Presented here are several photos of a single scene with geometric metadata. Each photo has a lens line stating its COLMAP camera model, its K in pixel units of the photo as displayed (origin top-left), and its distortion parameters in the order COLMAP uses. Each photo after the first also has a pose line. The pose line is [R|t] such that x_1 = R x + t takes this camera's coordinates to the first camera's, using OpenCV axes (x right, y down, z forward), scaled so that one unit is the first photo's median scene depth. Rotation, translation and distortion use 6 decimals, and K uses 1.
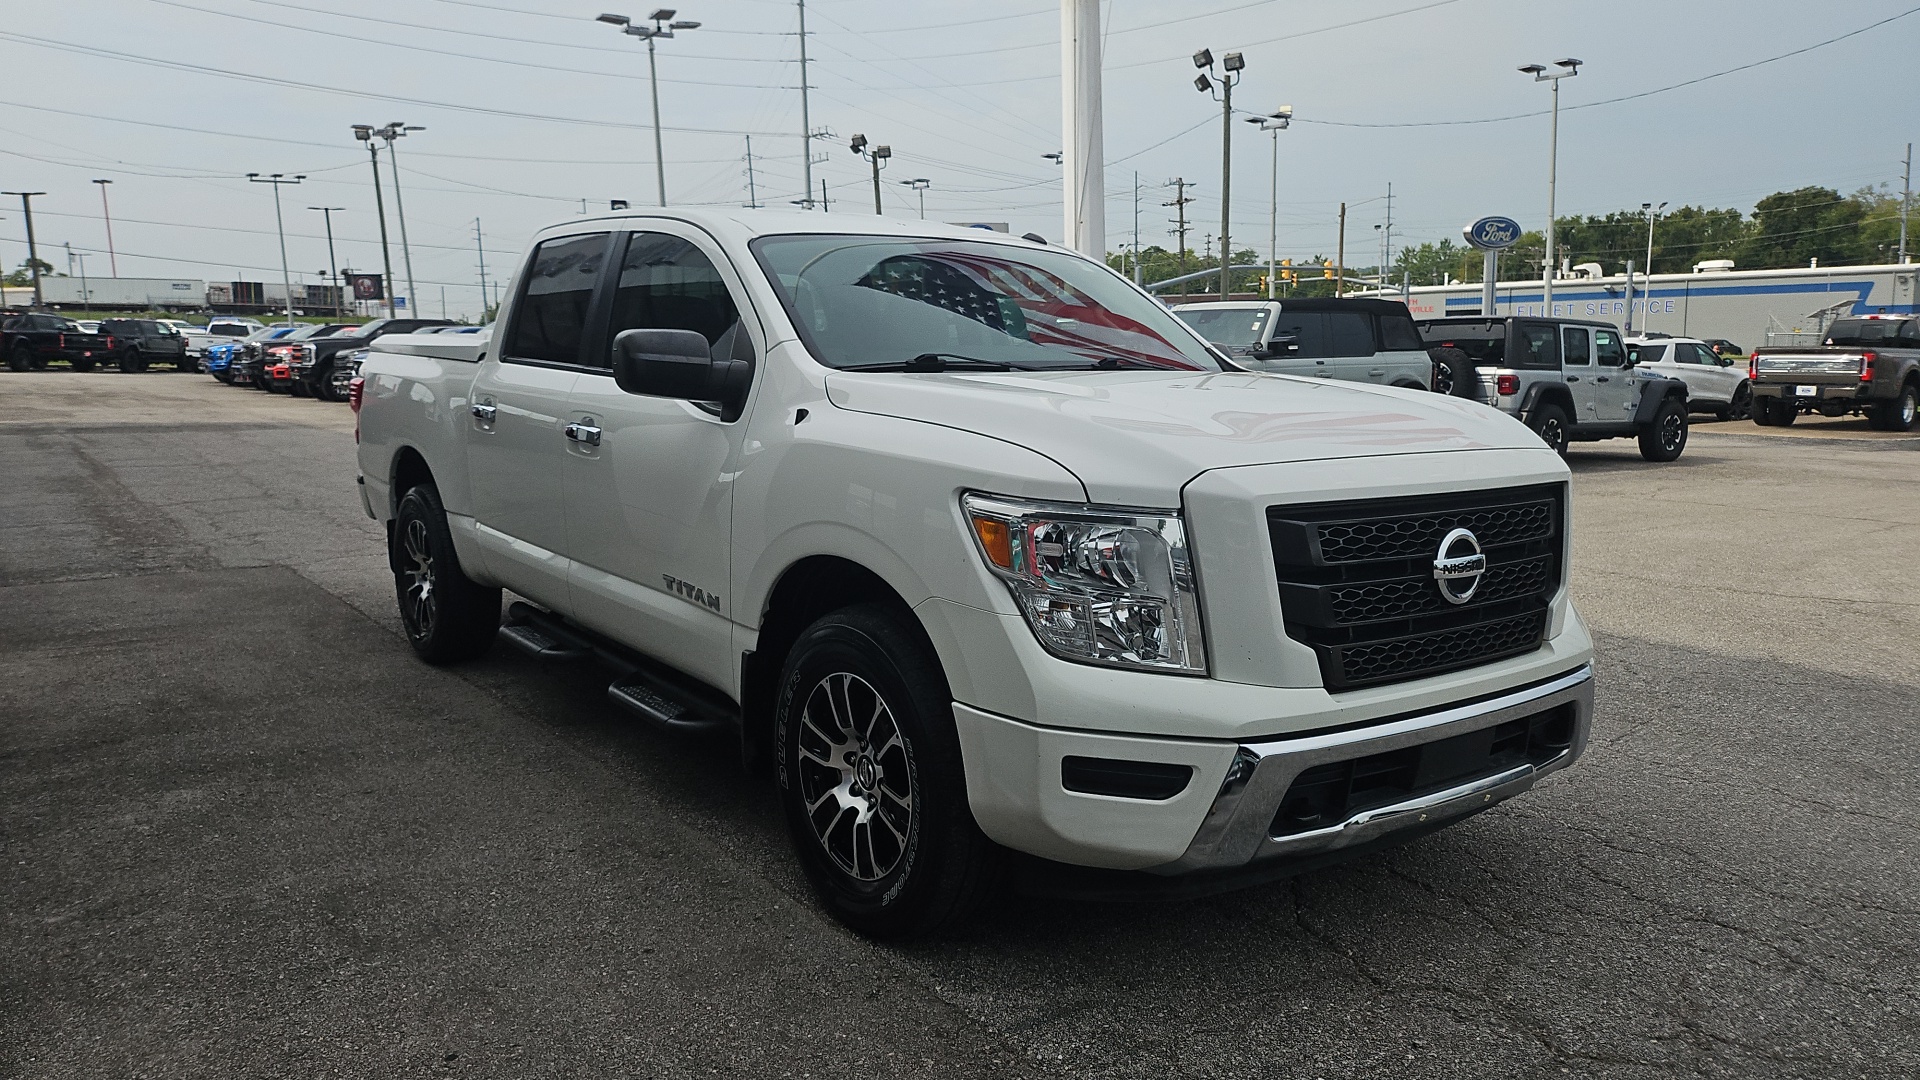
lens RADIAL K [[1360.8, 0, 953.9], [0, 1360.8, 543.4], [0, 0, 1]] dist [0.076496, -0.071835]
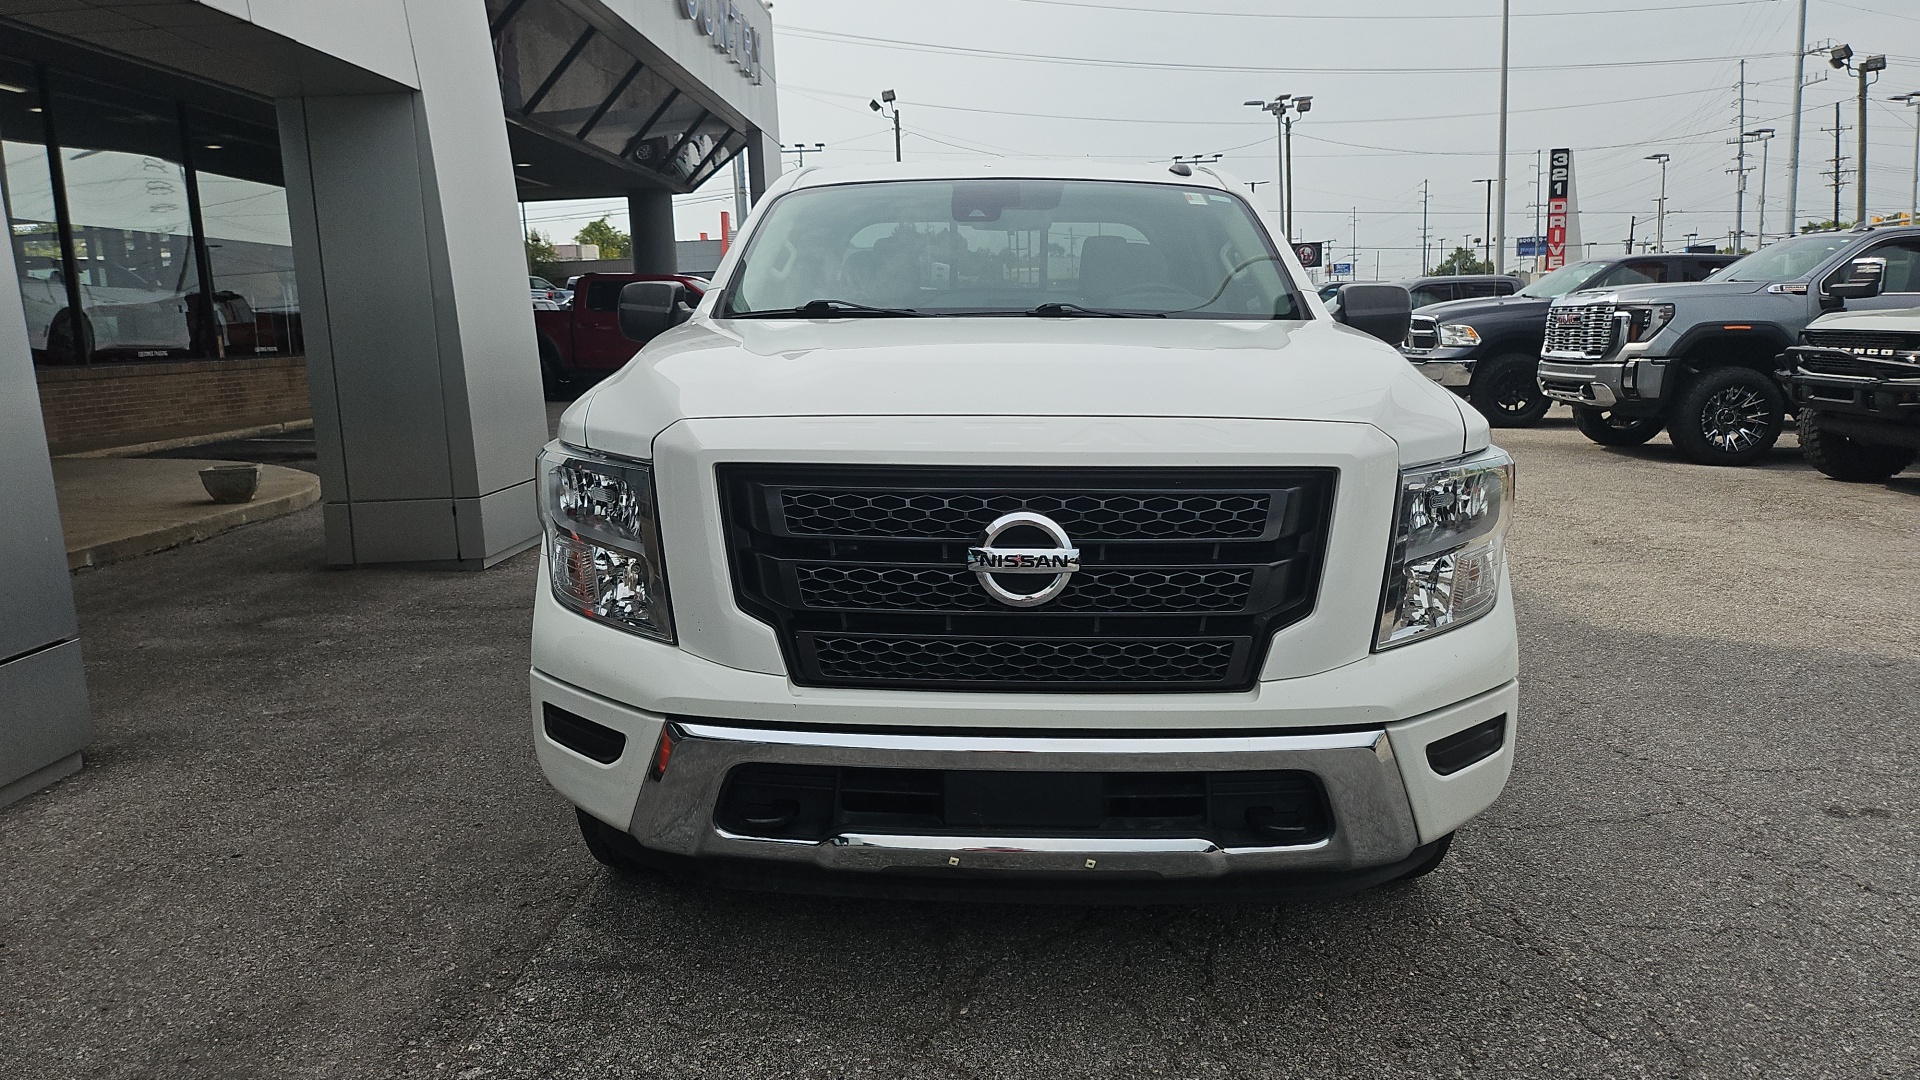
lens RADIAL K [[1355.3, 0, 944.1], [0, 1355.3, 538.9], [0, 0, 1]] dist [0.079270, -0.081426]
pose [[0.791845, 0.094317, -0.603396, 0.795437], [-0.080231, 0.995505, 0.050319, -0.030817], [0.605429, 0.008566, 0.795853, 0.343913]]
